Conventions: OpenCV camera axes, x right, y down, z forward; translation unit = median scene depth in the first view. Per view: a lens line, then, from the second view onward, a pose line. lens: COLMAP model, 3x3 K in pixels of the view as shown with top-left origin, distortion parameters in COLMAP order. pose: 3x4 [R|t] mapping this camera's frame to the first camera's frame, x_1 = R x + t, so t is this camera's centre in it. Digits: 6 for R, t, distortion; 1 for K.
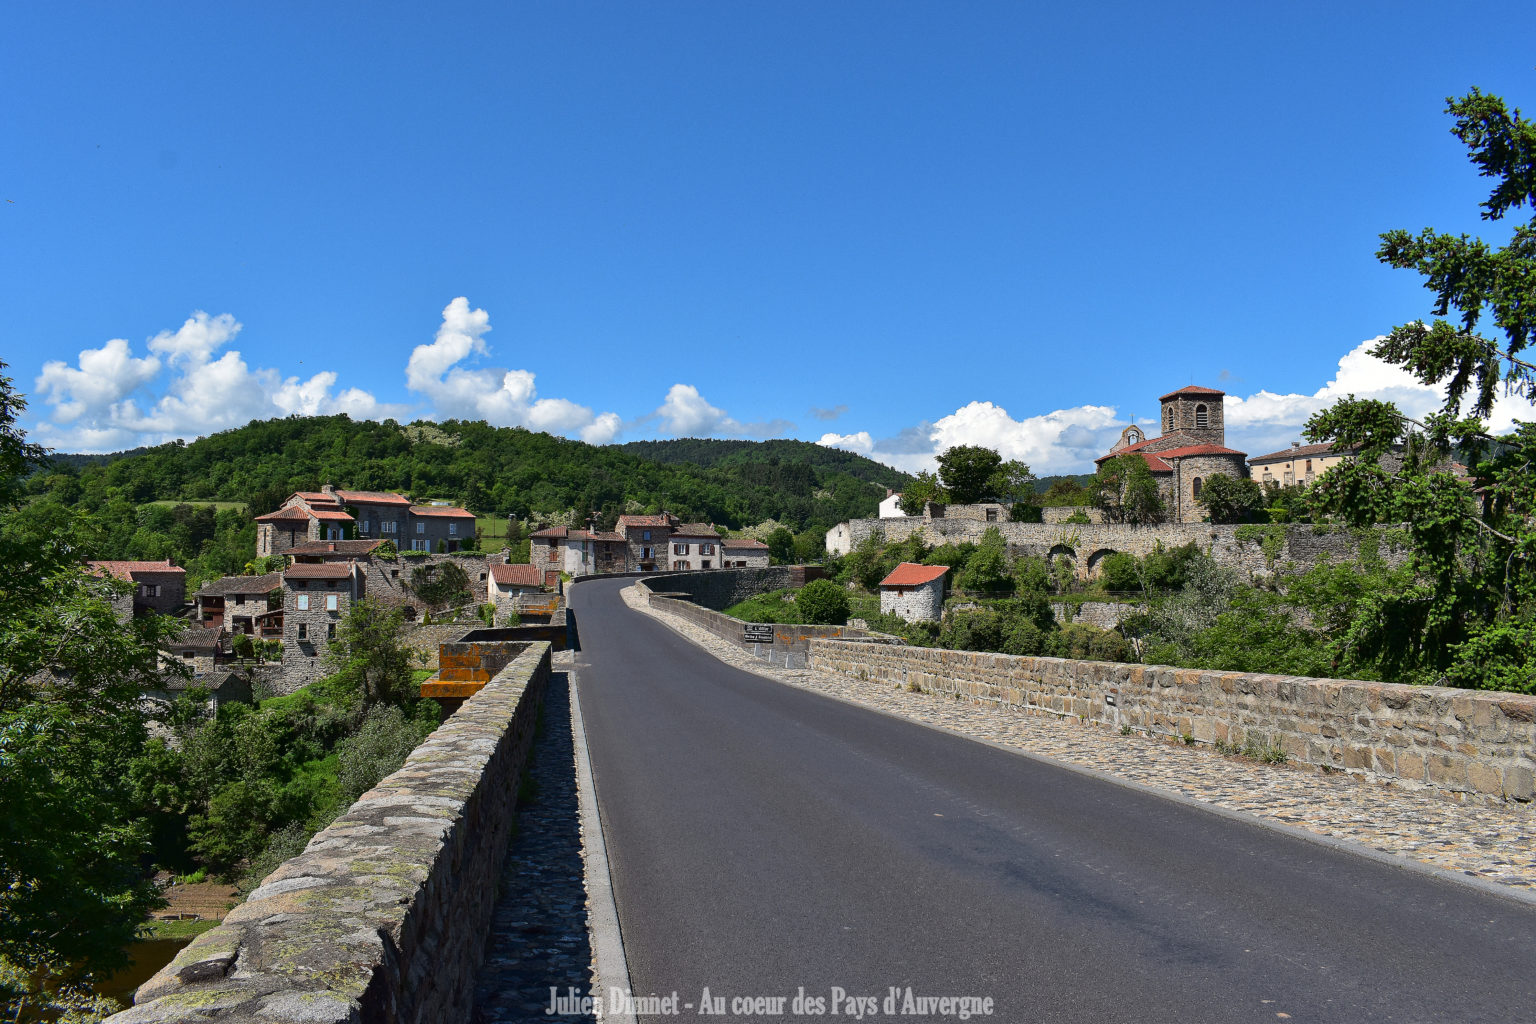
lens RADIAL K [[1198.3, 0, 782.3], [0, 1198.3, 516.5], [0, 0, 1]] dist [-0.094941, 0.010739]
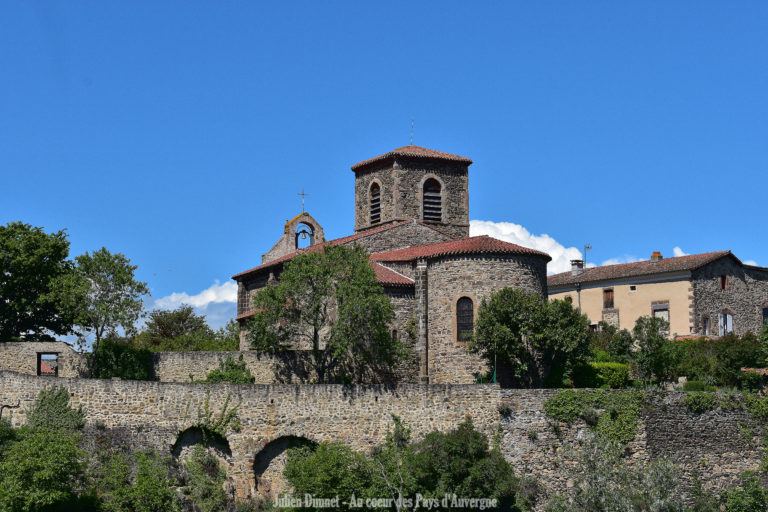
lens RADIAL K [[1748.3, 0, 384.0], [0, 1748.3, 256.0], [0, 0, 1]] dist [0.077529, 0.181363]
pose [[0.914844, 0.052259, 0.400411, 0.016159], [-0.012735, 0.994831, -0.100743, 0.024289], [-0.403606, 0.087065, 0.910781, 0.311605]]
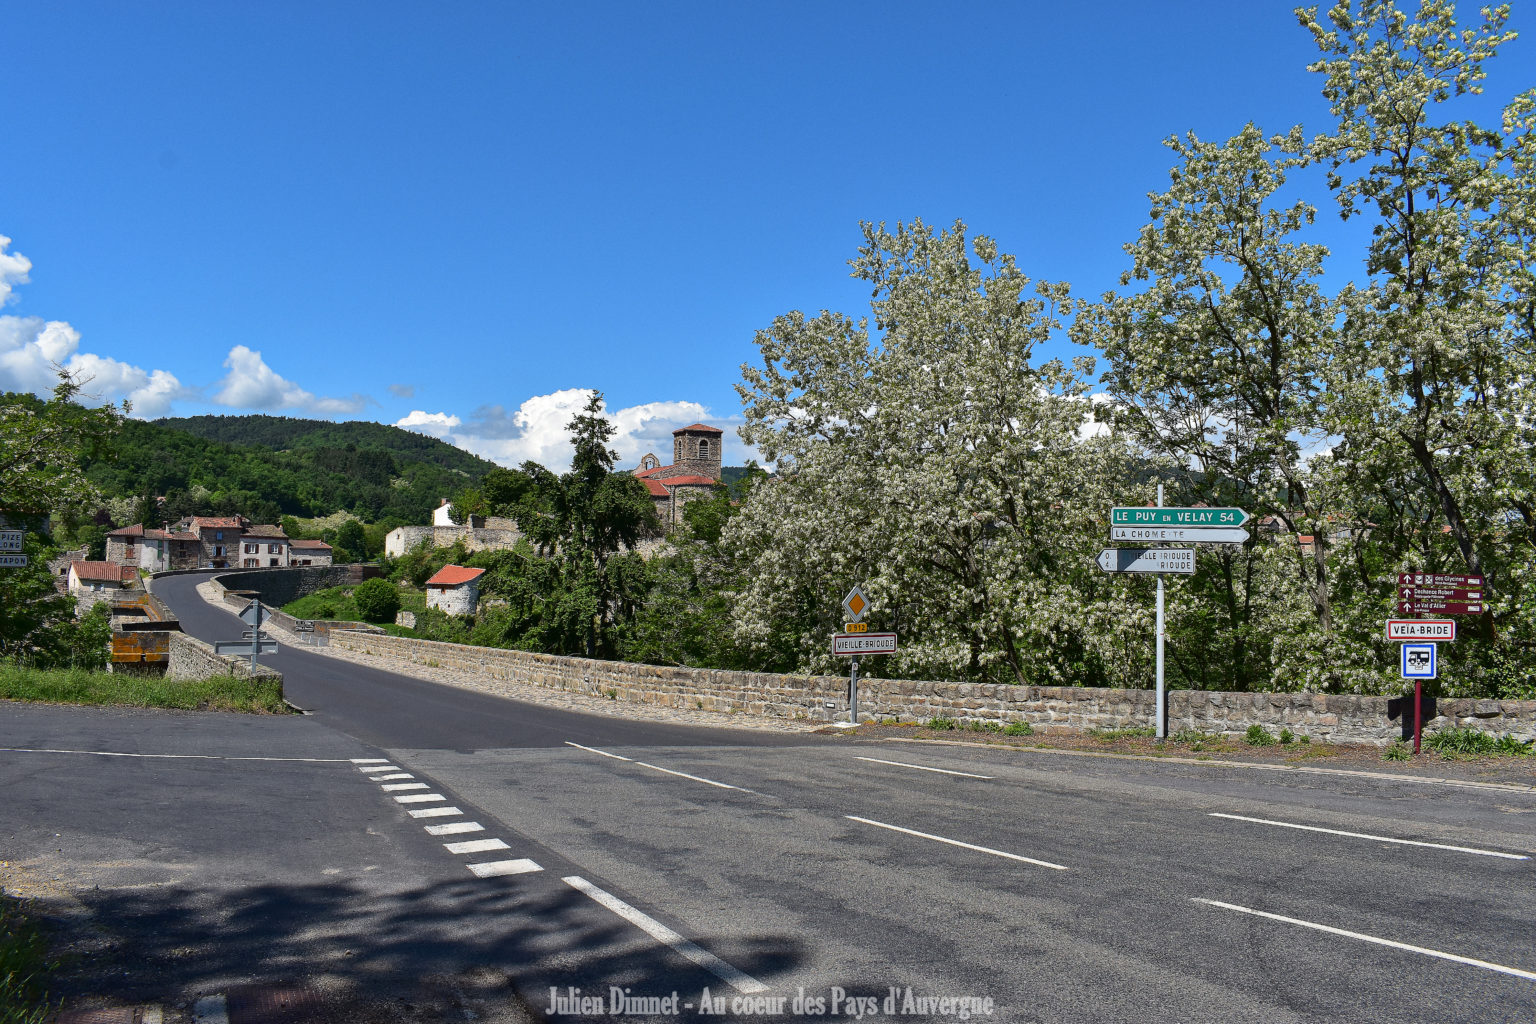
lens RADIAL K [[1198.3, 0, 782.3], [0, 1198.3, 516.5], [0, 0, 1]] dist [-0.094941, 0.010739]
pose [[0.941770, 0.027439, 0.335137, 0.016094], [-0.030517, 0.999527, 0.003922, -0.024438], [-0.334871, -0.013921, 0.942161, -0.229797]]
